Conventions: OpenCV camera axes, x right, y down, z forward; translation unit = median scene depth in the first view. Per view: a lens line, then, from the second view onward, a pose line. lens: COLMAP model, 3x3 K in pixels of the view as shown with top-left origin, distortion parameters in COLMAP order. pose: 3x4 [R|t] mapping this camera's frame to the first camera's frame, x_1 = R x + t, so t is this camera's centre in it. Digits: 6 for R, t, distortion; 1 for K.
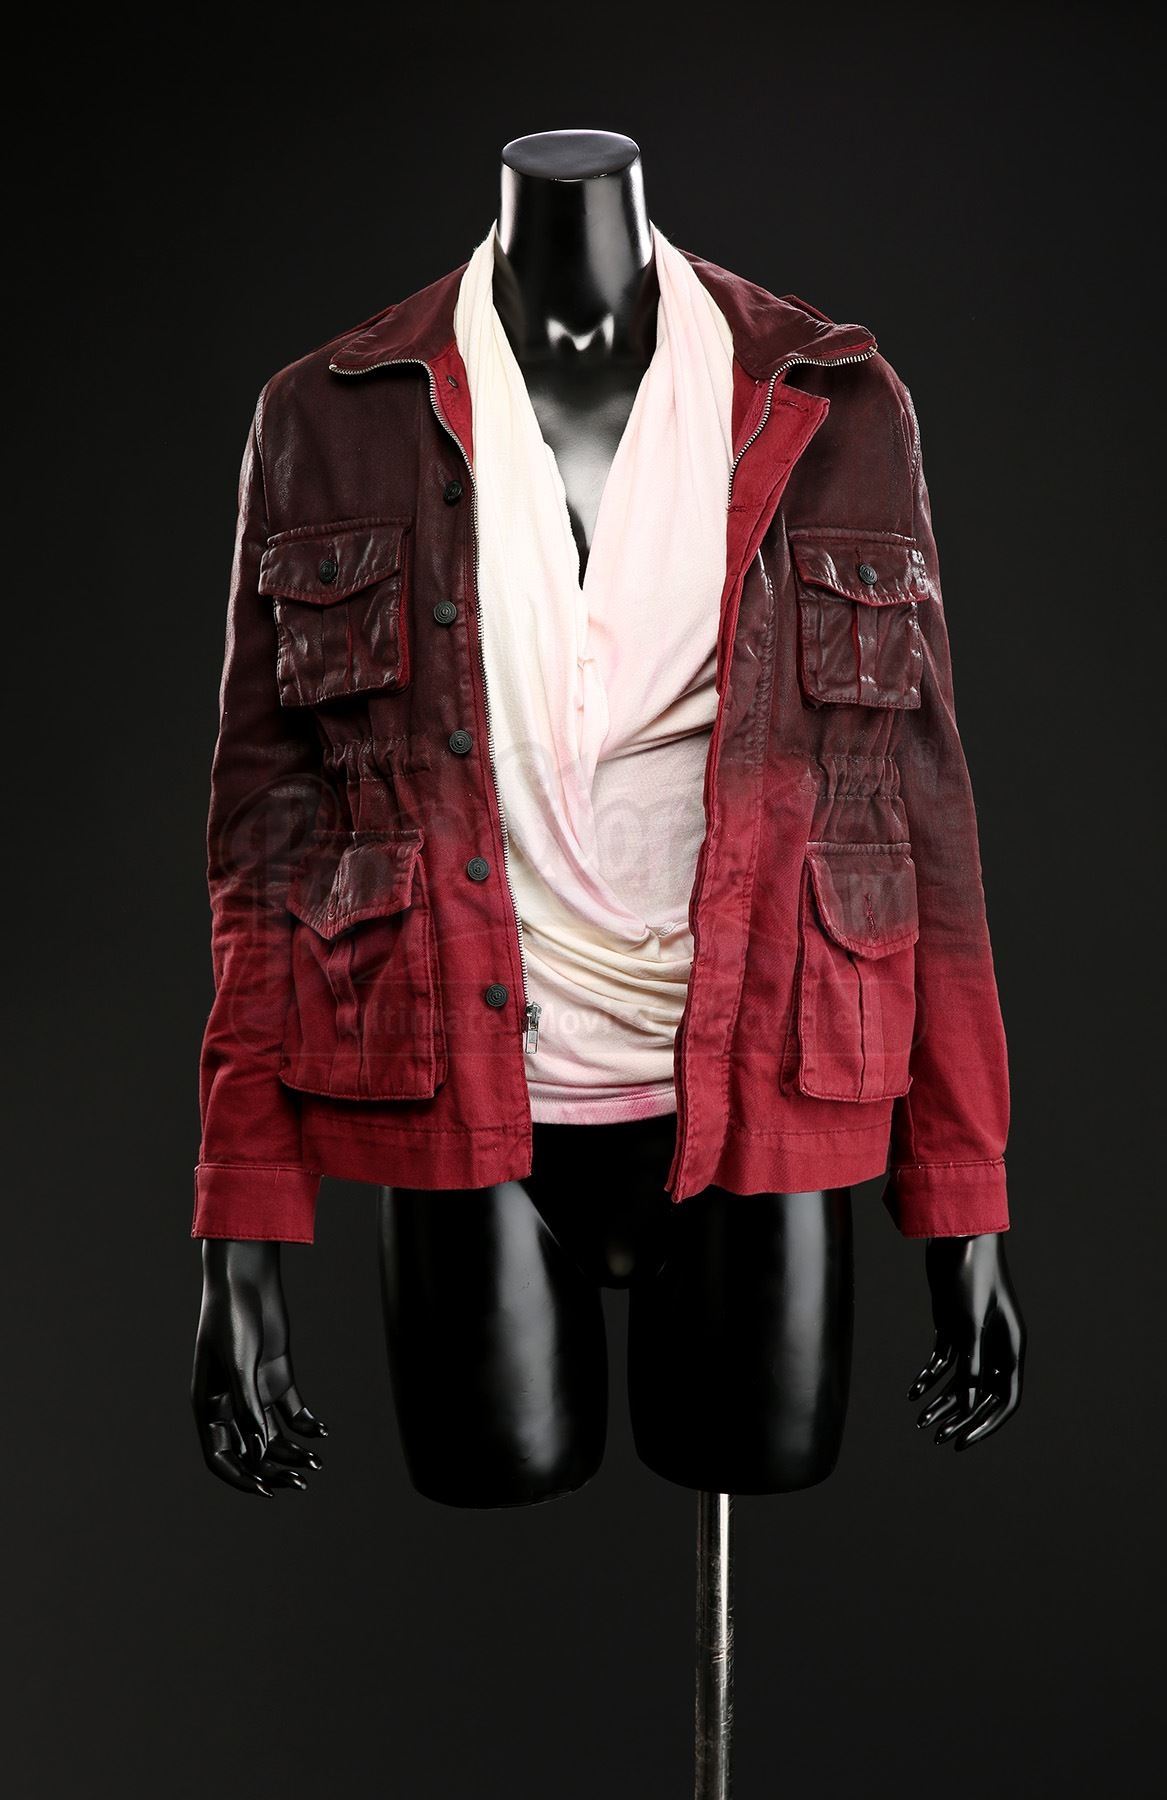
lens RADIAL K [[3143.0, 0, 633.7], [0, 3143.0, 938.7], [0, 0, 1]] dist [-0.017289, 0.000000]
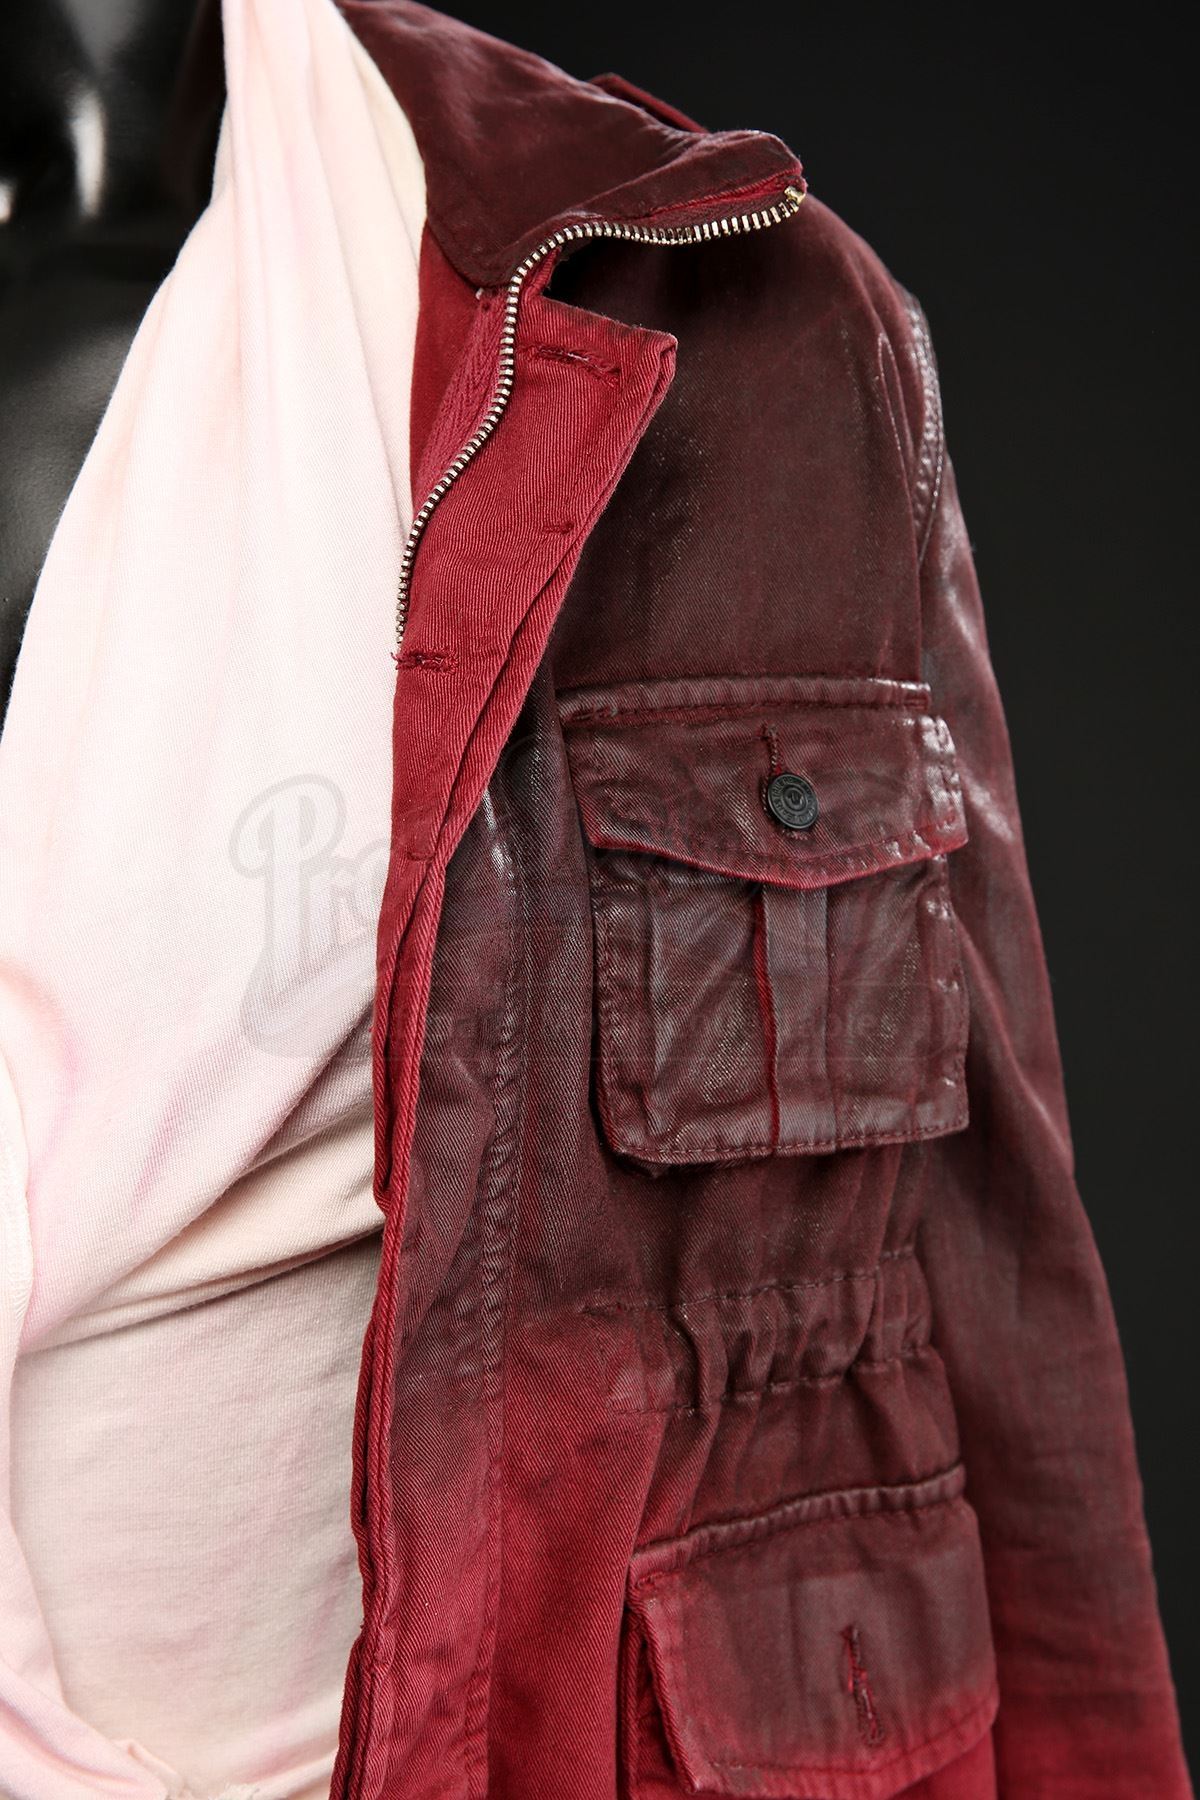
lens RADIAL K [[3332.1, 0, 603.9], [0, 3332.1, 893.5], [0, 0, 1]] dist [-0.009898, 0.000000]
pose [[0.995826, -0.027139, -0.087146, 0.085560], [0.027218, 0.999629, -0.000283, -0.104888], [0.087122, -0.002090, 0.996195, 0.602896]]
